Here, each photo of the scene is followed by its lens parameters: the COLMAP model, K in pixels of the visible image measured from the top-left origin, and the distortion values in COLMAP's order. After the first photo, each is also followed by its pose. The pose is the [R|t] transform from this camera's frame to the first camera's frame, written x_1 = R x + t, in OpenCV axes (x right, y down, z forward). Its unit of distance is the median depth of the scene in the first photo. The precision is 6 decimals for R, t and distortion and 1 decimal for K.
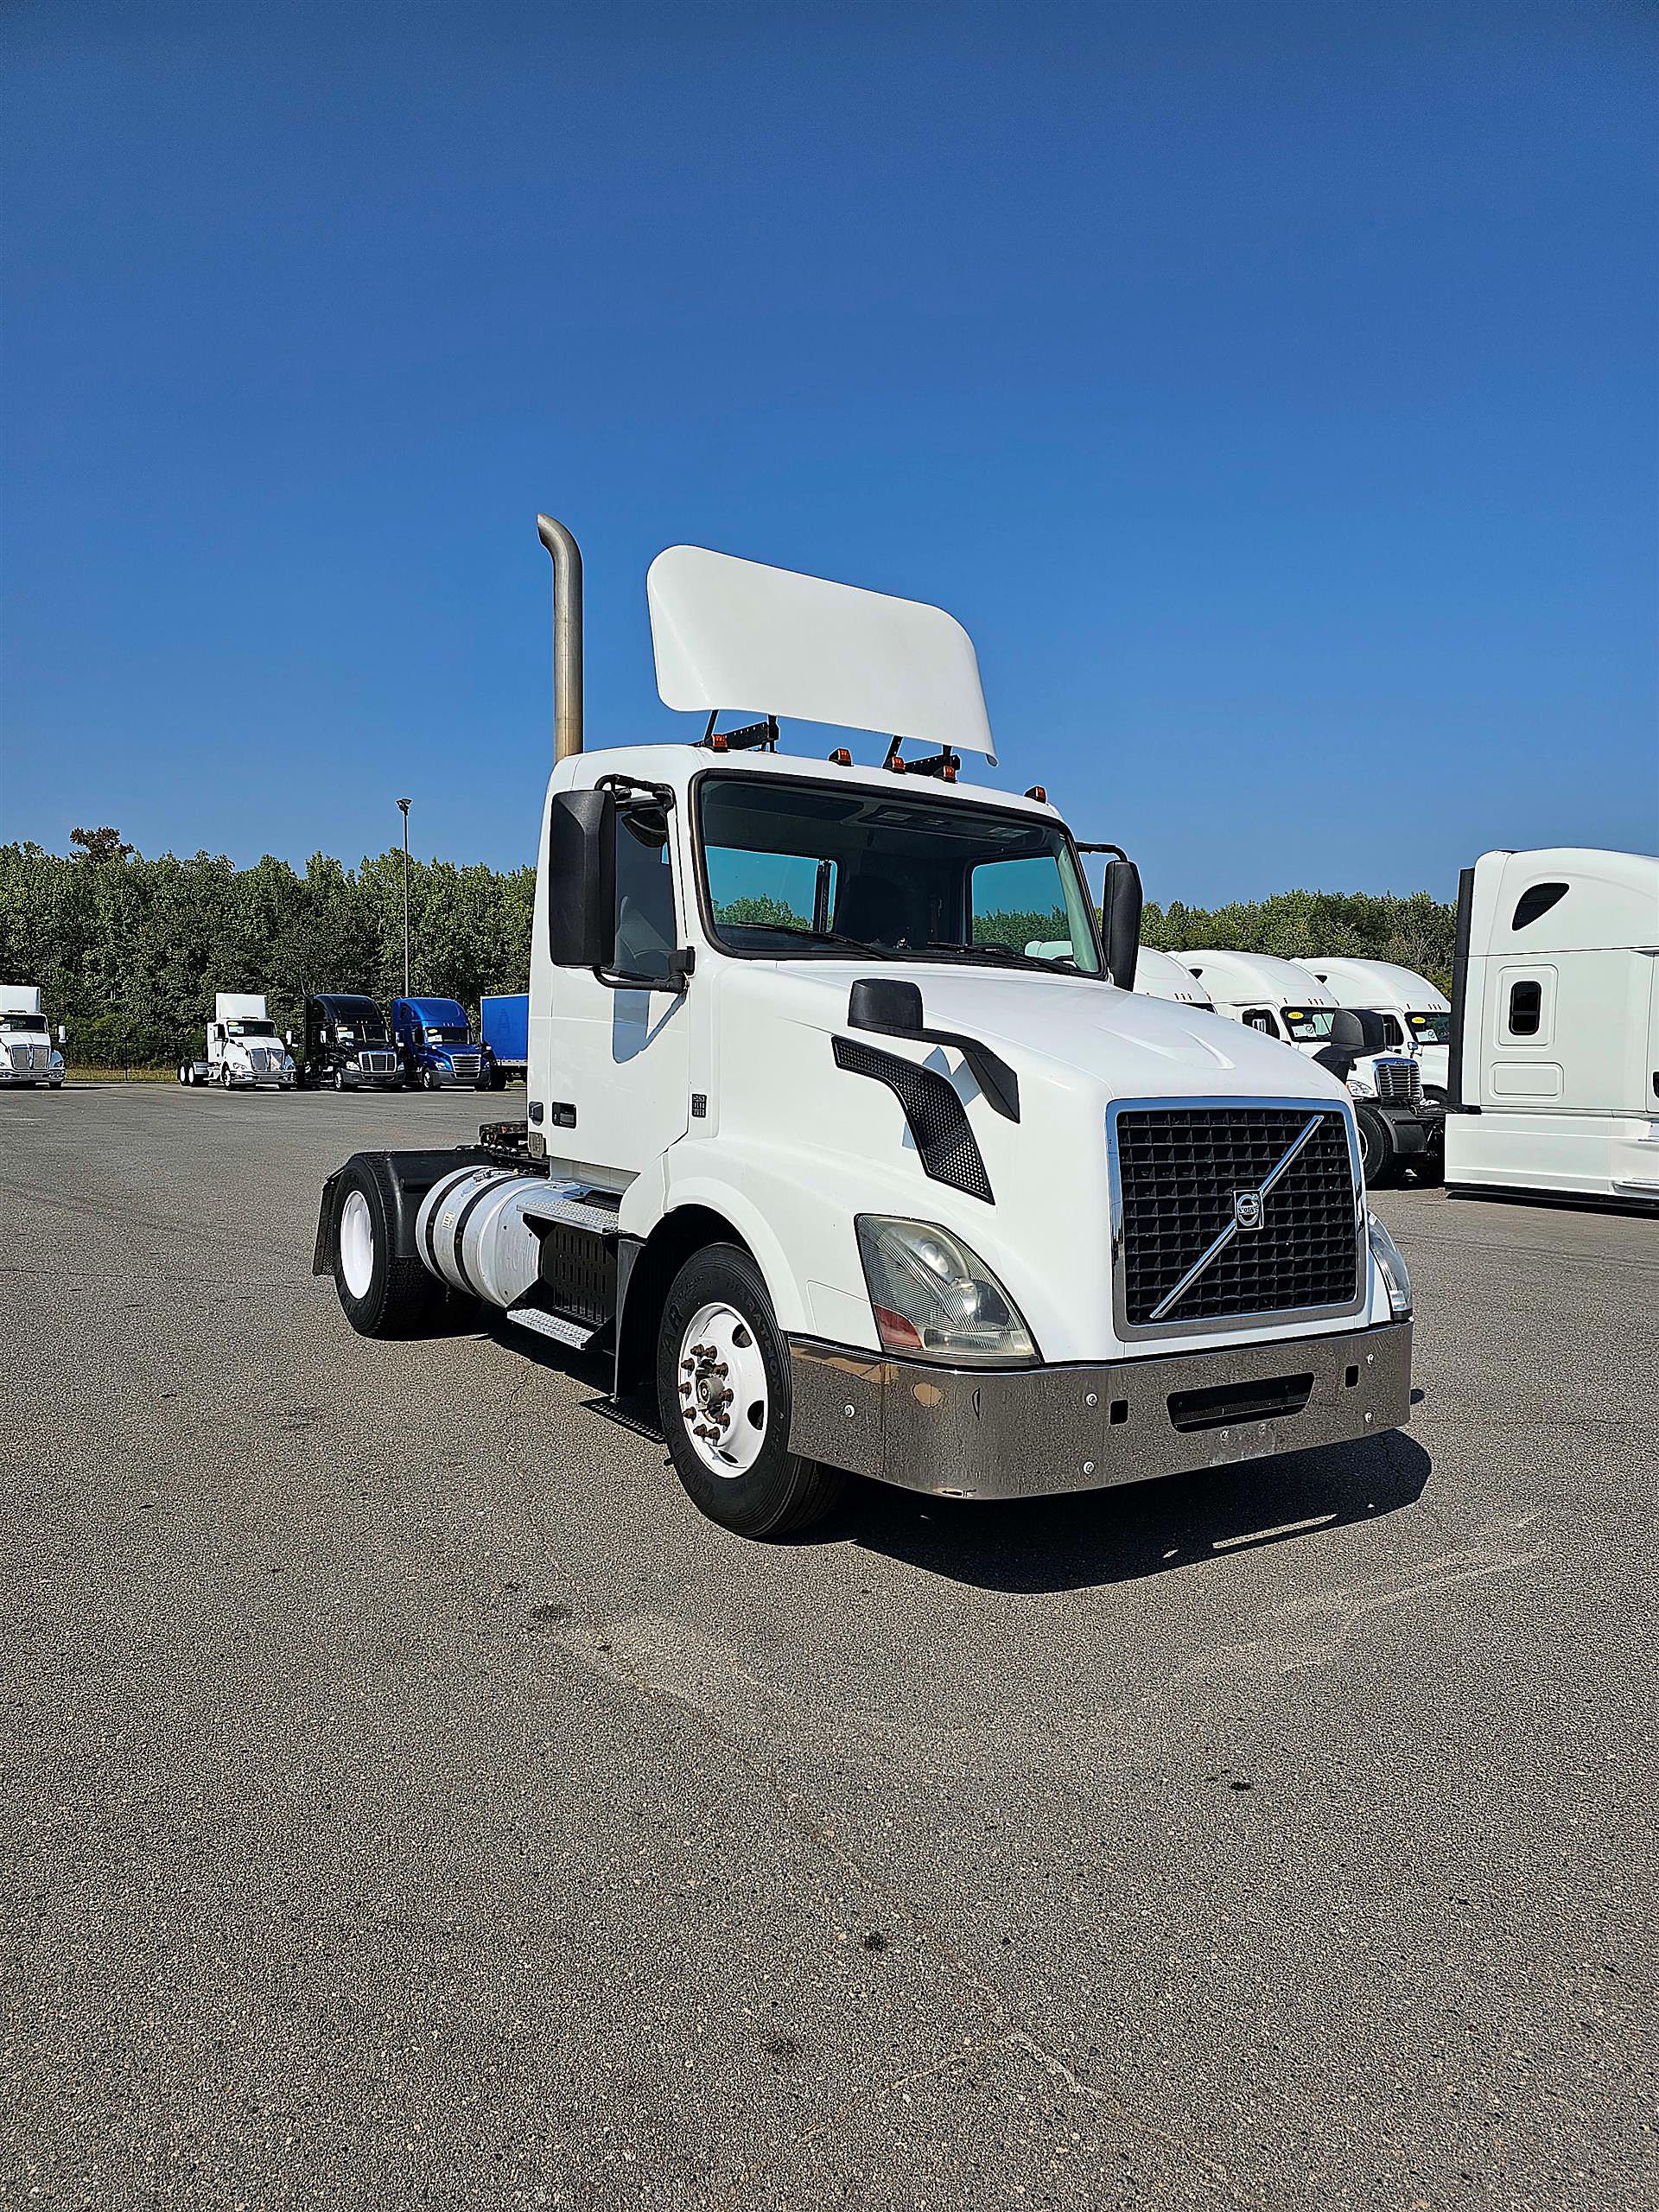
lens RADIAL K [[1621.5, 0, 833.2], [0, 1621.5, 1111.7], [0, 0, 1]] dist [0.024267, -0.014172]
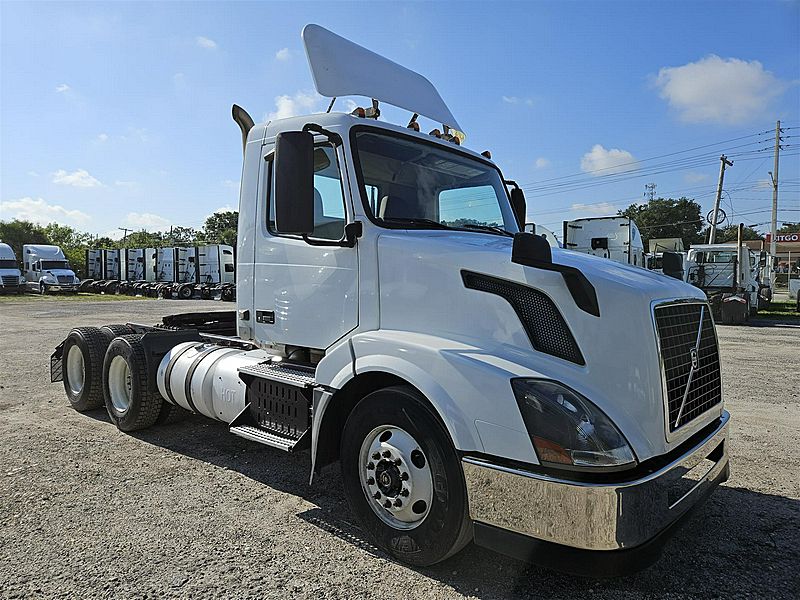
lens RADIAL K [[586.4, 0, 400.8], [0, 586.4, 284.2], [0, 0, 1]] dist [0.024267, -0.014172]
pose [[0.972572, -0.020269, 0.231716, -0.208246], [0.027777, 0.999188, -0.029187, -0.014403], [-0.230937, 0.034823, 0.972345, 0.397537]]
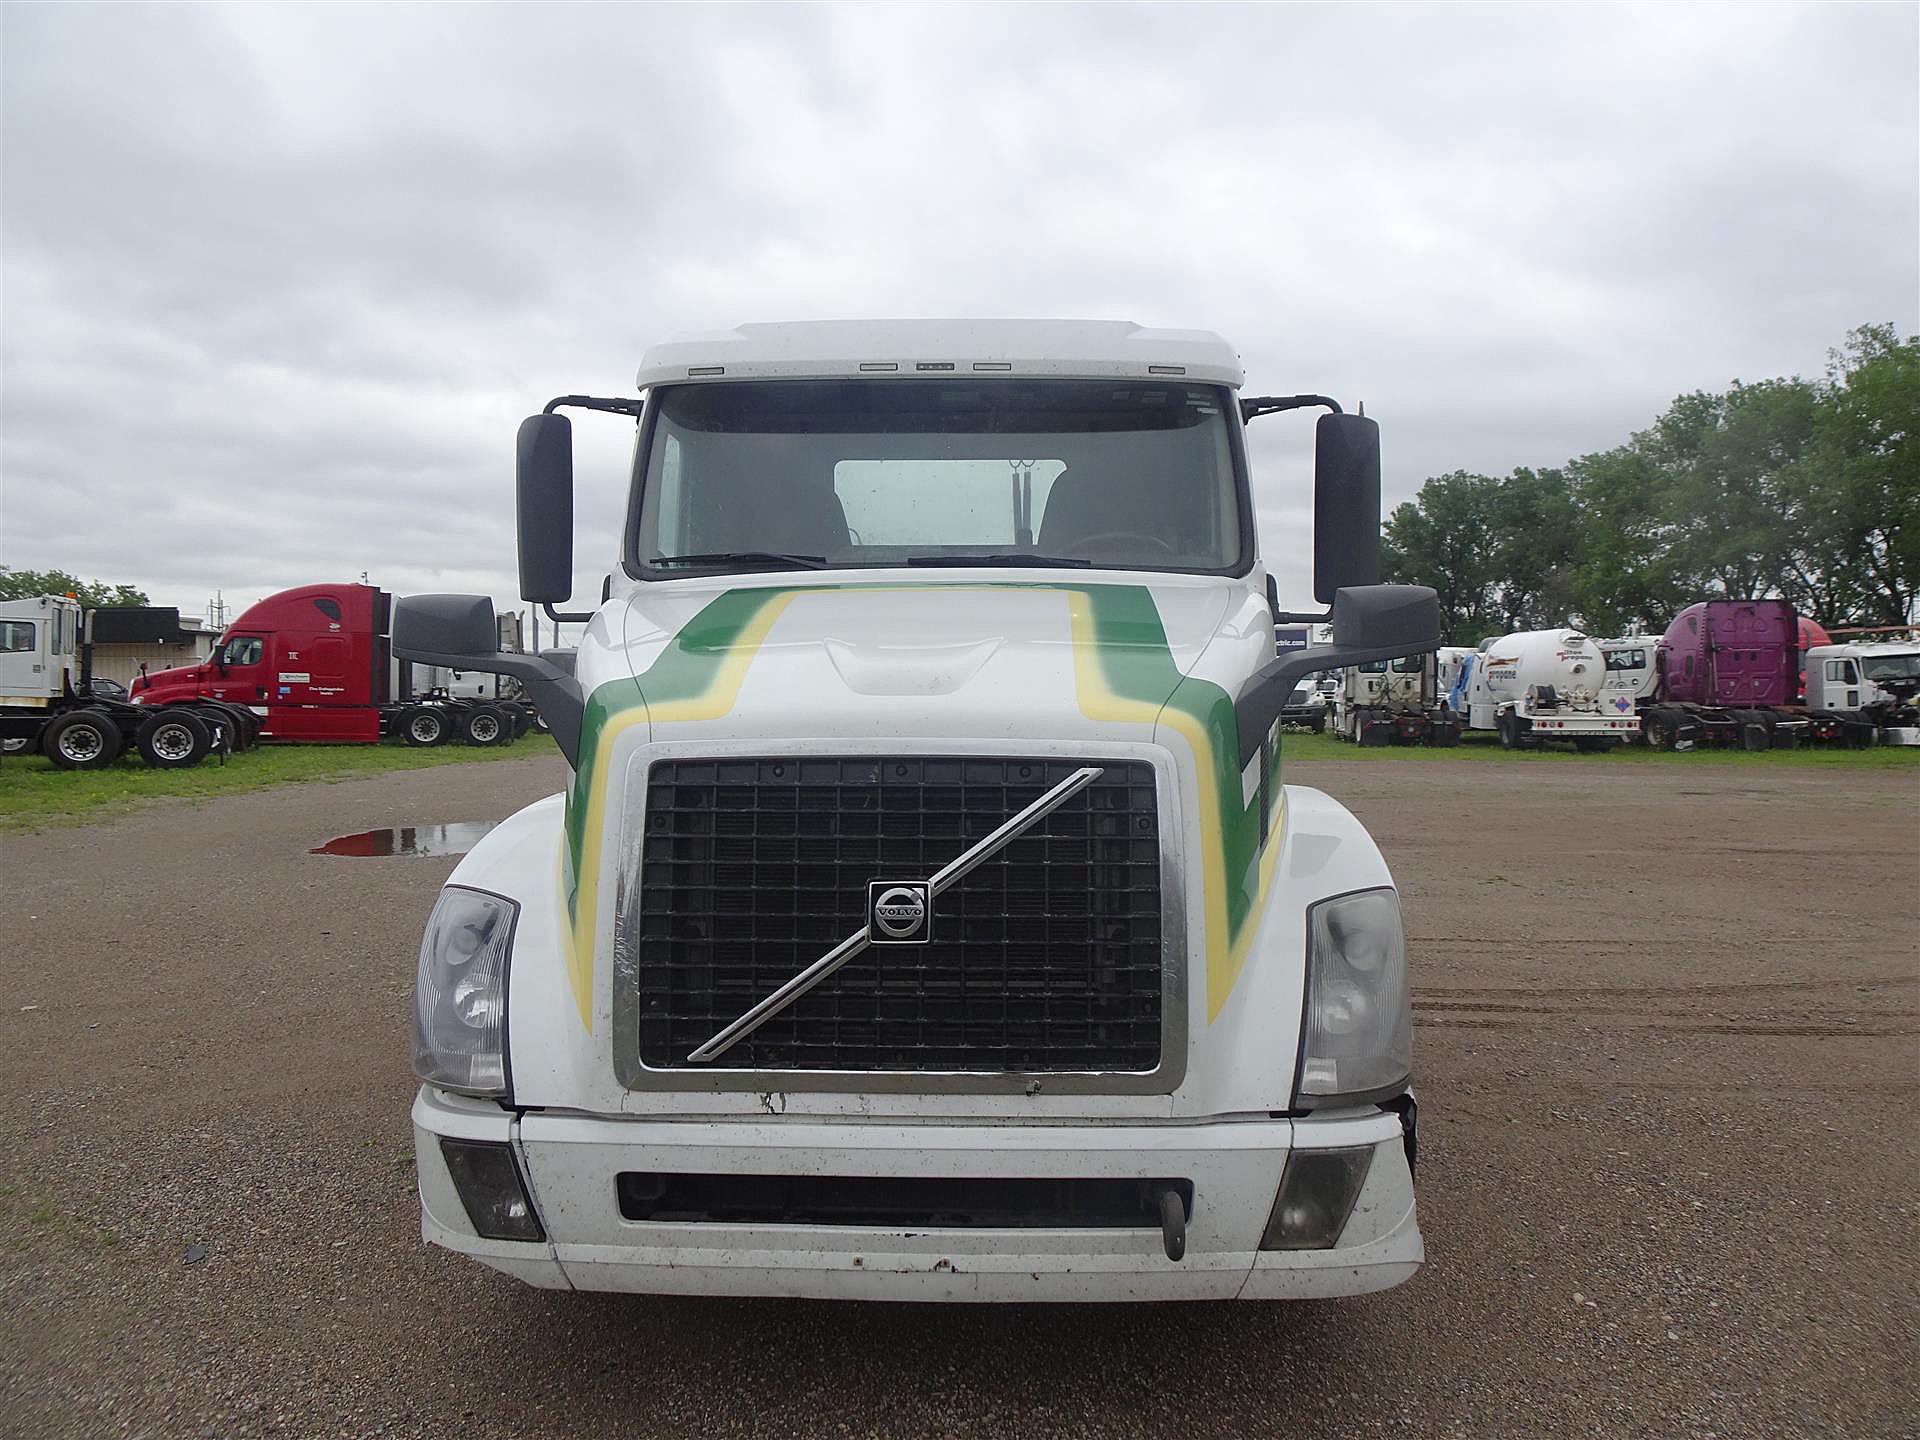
lens RADIAL K [[1407.5, 0, 955.8], [0, 1407.5, 738.2], [0, 0, 1]] dist [0.024267, -0.014172]
pose [[0.790881, -0.000363, -0.611970, 0.580243], [-0.006271, 0.999942, -0.008699, -0.004232], [0.611938, 0.010718, 0.790833, 0.532673]]
